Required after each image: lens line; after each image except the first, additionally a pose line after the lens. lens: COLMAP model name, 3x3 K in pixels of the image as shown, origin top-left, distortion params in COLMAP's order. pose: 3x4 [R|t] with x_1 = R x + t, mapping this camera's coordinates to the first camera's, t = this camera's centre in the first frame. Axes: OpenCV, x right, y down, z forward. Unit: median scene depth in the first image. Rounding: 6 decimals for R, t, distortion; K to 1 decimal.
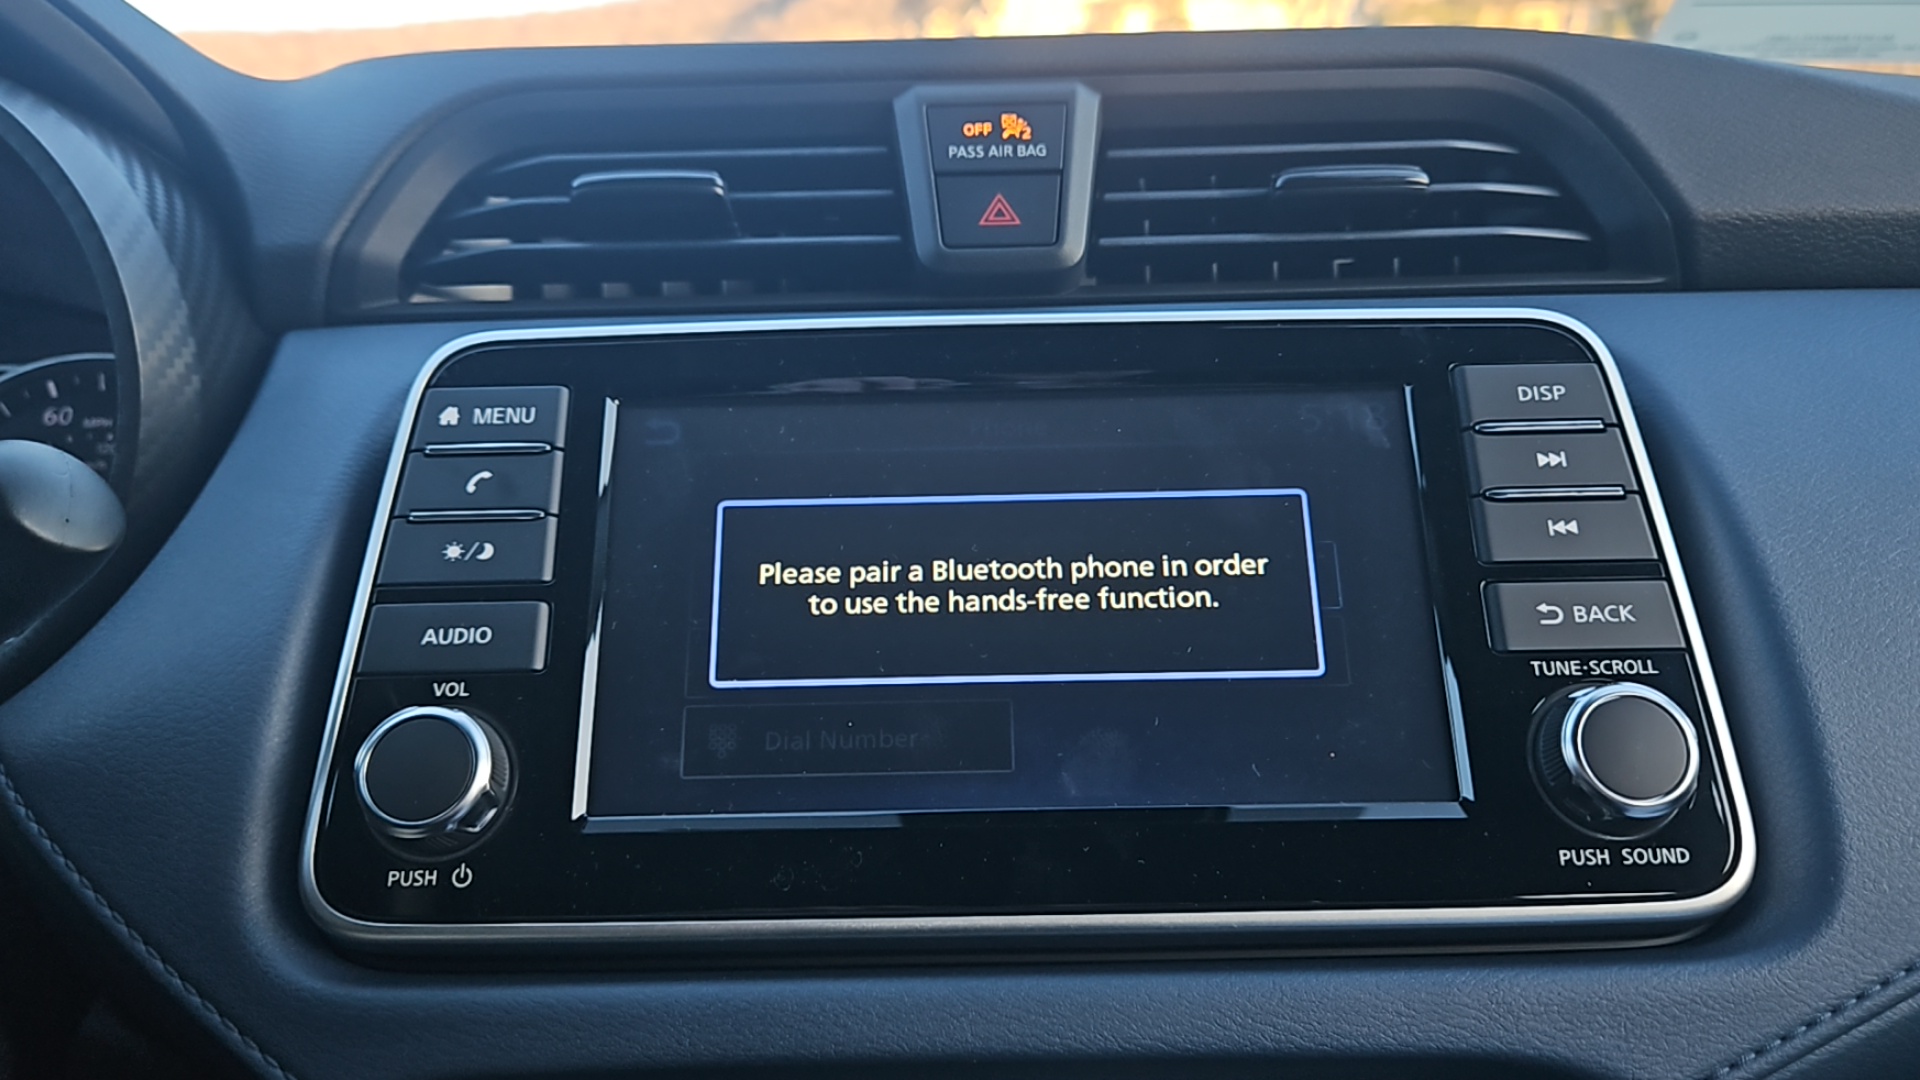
lens RADIAL K [[1456.5, 0, 954.0], [0, 1456.5, 539.1], [0, 0, 1]] dist [0.008216, -0.009317]
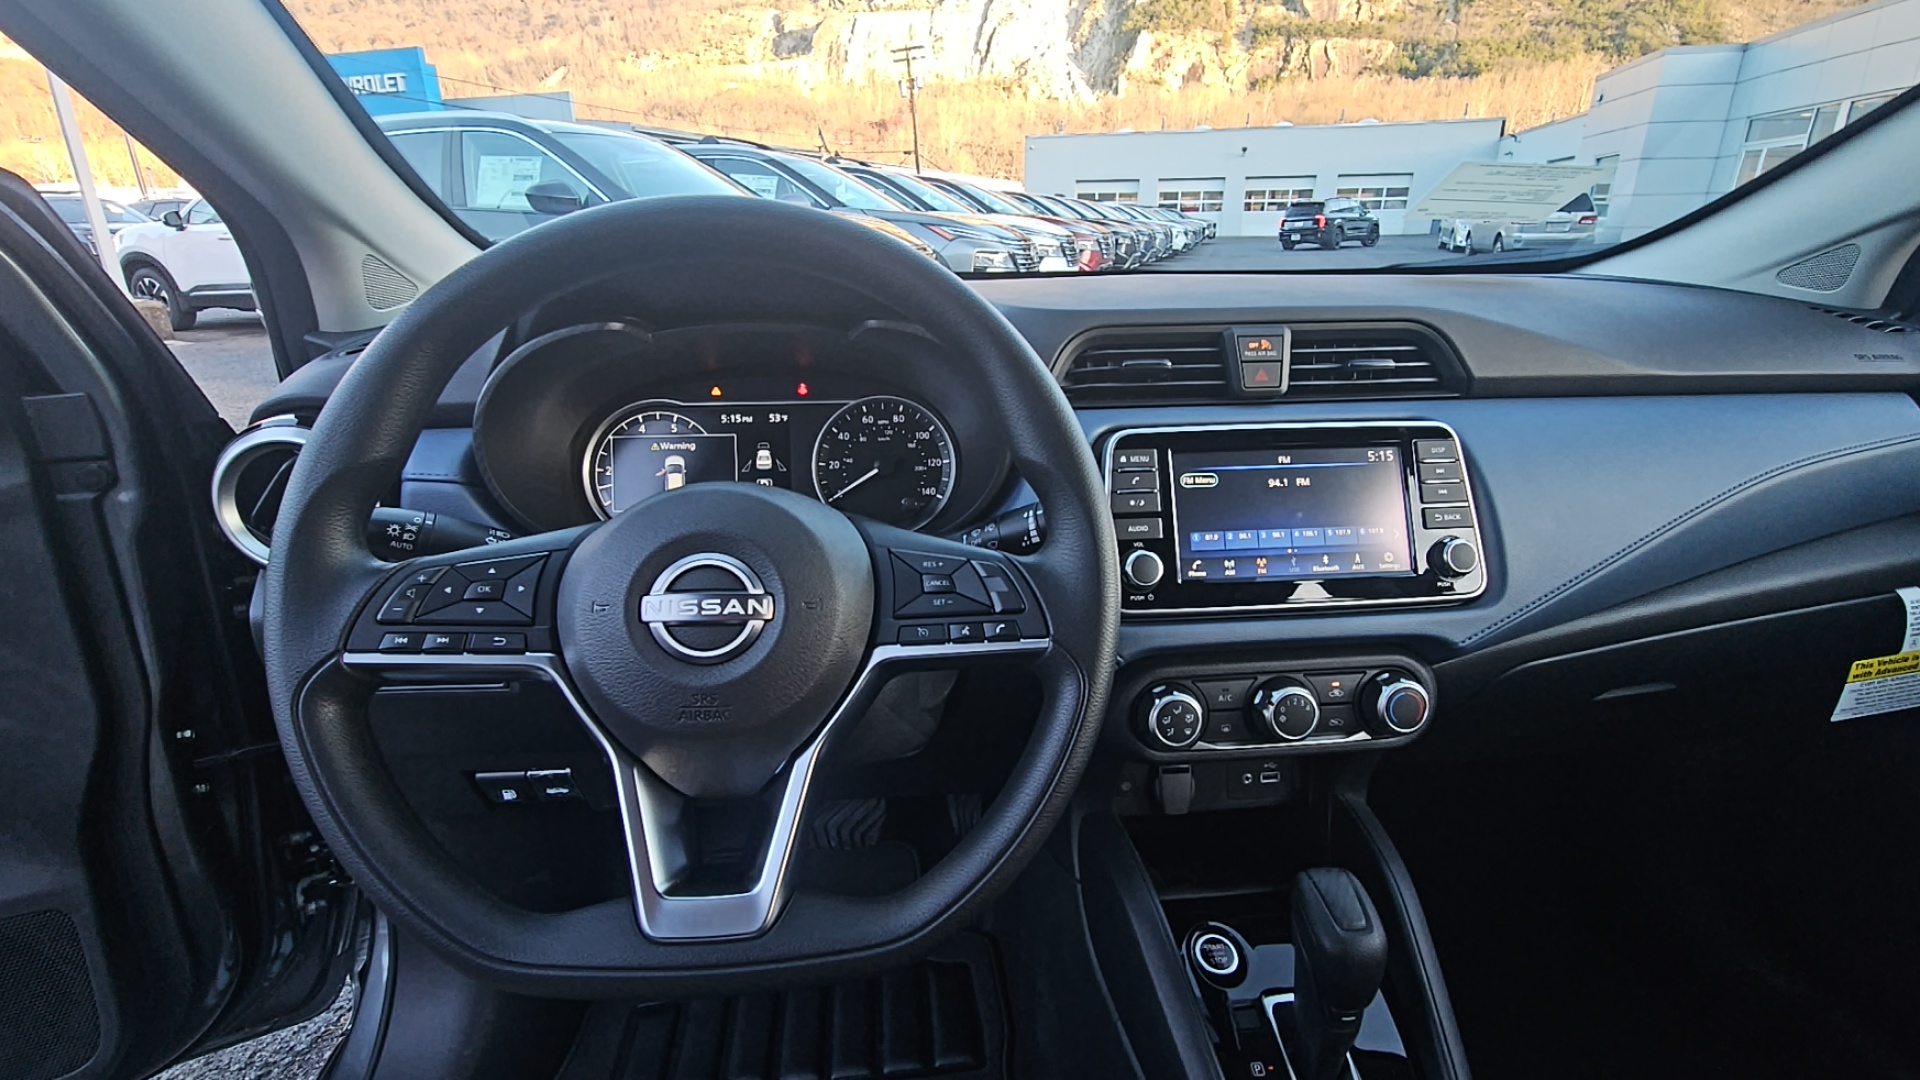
lens RADIAL K [[856.3, 0, 957.6], [0, 856.3, 533.9], [0, 0, 1]] dist [0.012235, -0.008432]
pose [[0.993805, -0.020305, 0.109266, -0.944970], [-0.006106, 0.971707, 0.236111, -0.379871], [-0.110969, -0.235316, 0.965563, -0.867891]]
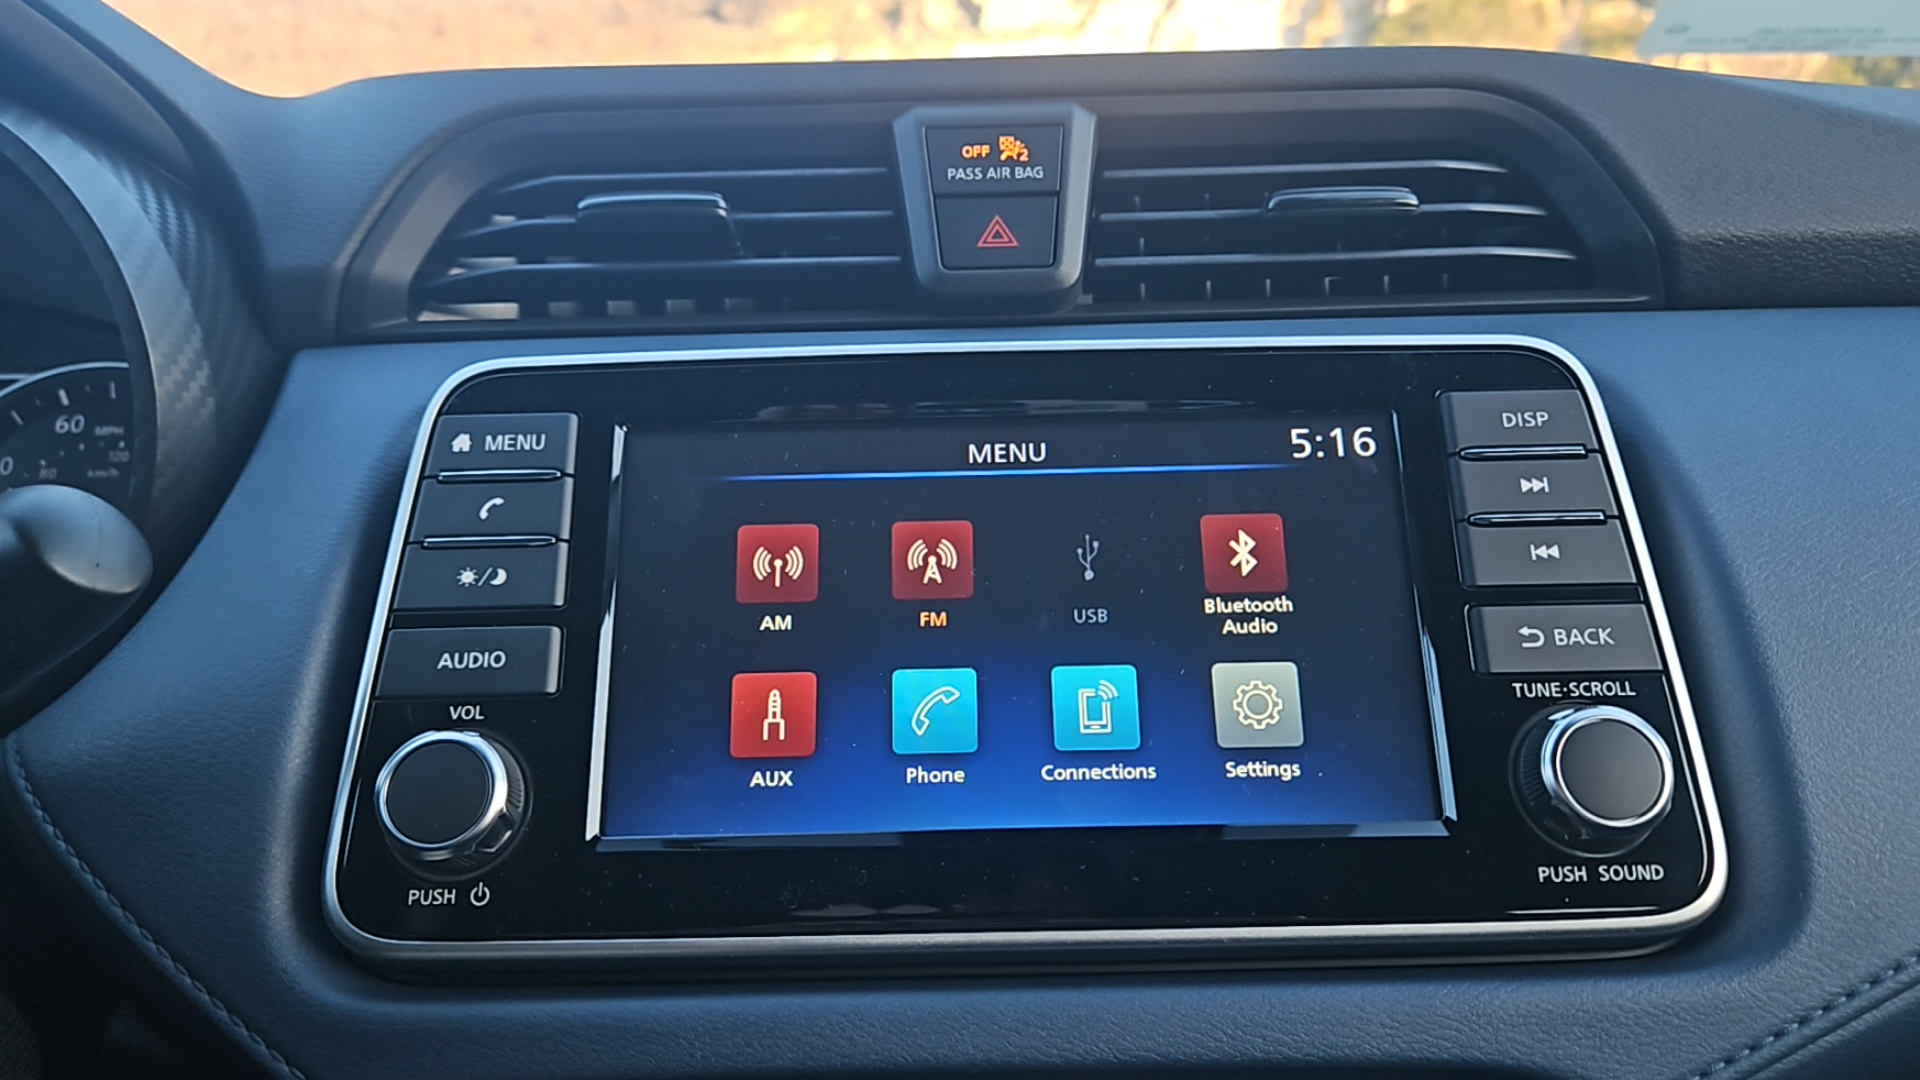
lens RADIAL K [[1454.3, 0, 955.5], [0, 1454.3, 538.4], [0, 0, 1]] dist [0.010855, -0.008383]
pose [[0.999991, -0.002072, 0.003822, -0.002901], [0.001987, 0.999753, 0.022114, -0.039996], [-0.003867, -0.022106, 0.999748, -0.026916]]
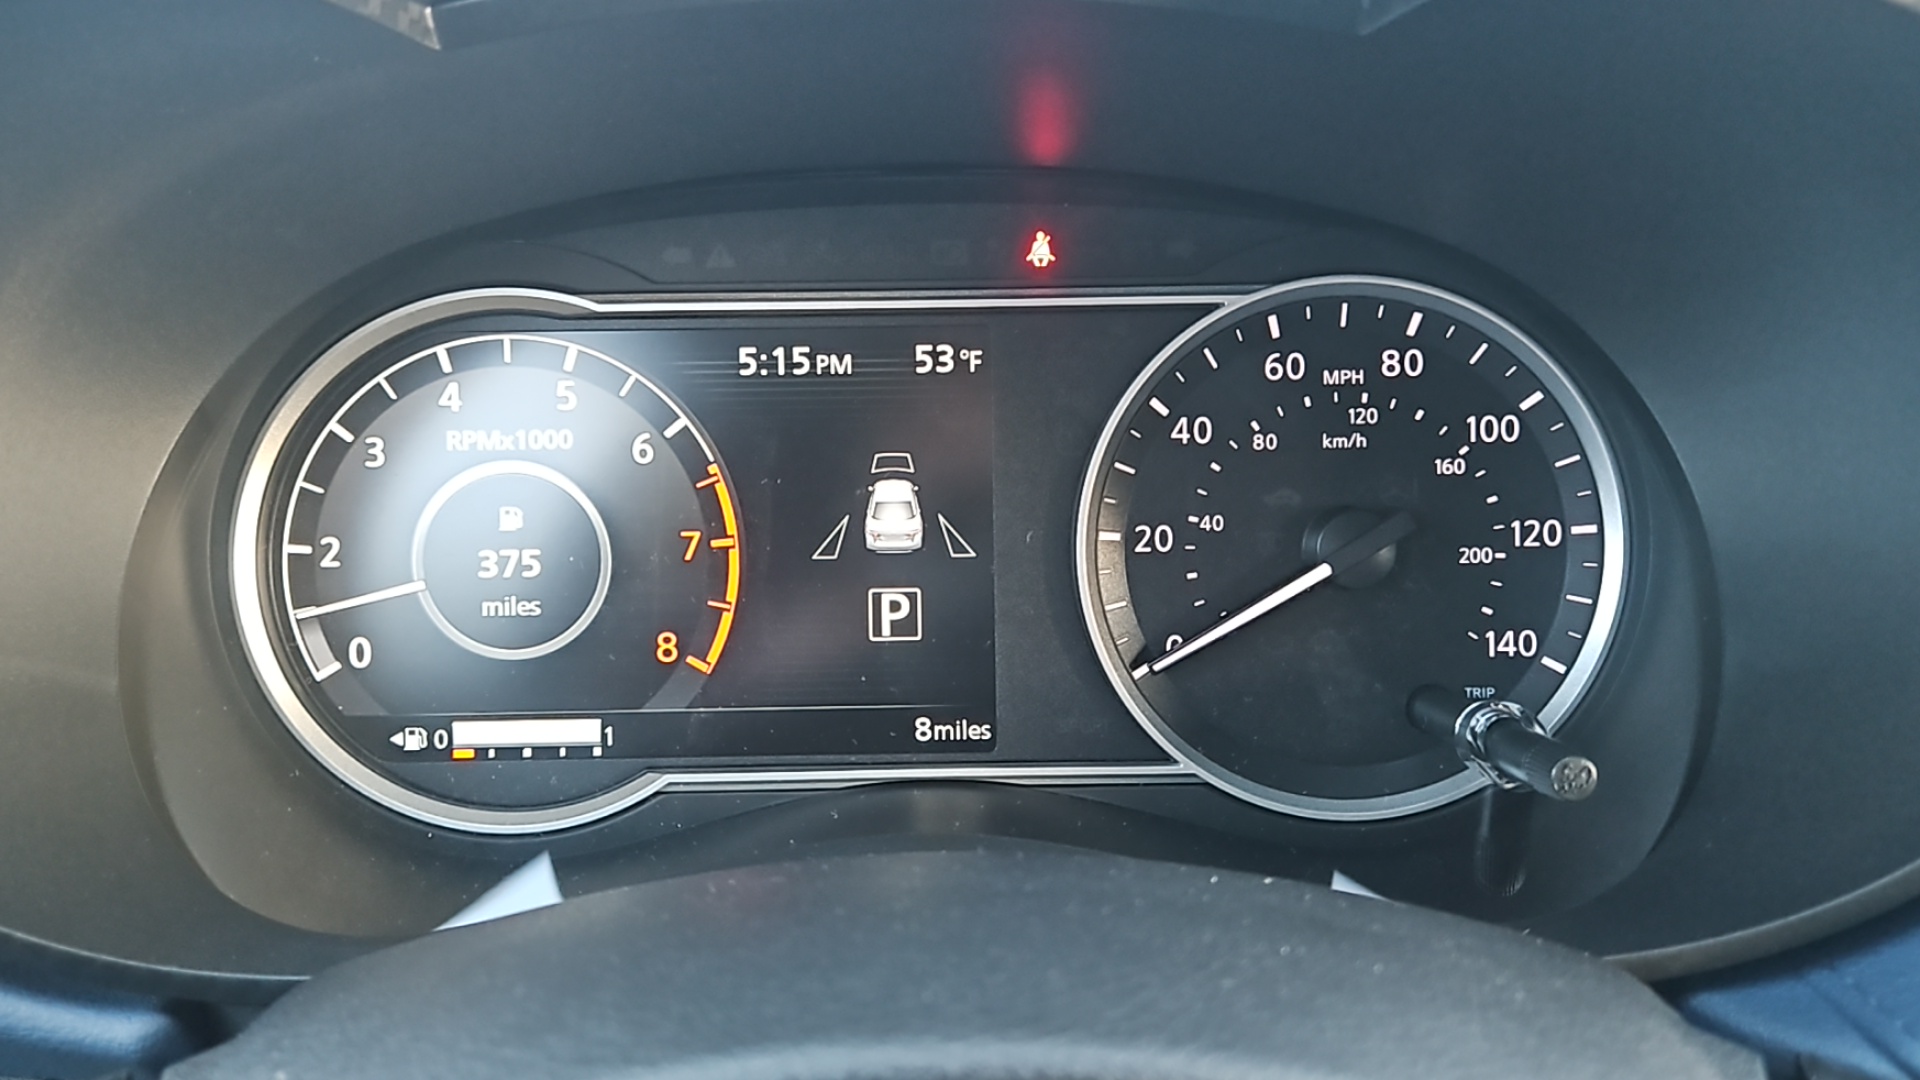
lens RADIAL K [[1454.3, 0, 955.5], [0, 1454.3, 538.4], [0, 0, 1]] dist [0.010855, -0.008383]
pose [[0.999719, -0.005807, 0.022986, -1.189260], [-0.000828, 0.960394, 0.278644, -0.301670], [-0.023693, -0.278585, 0.960119, 0.469719]]
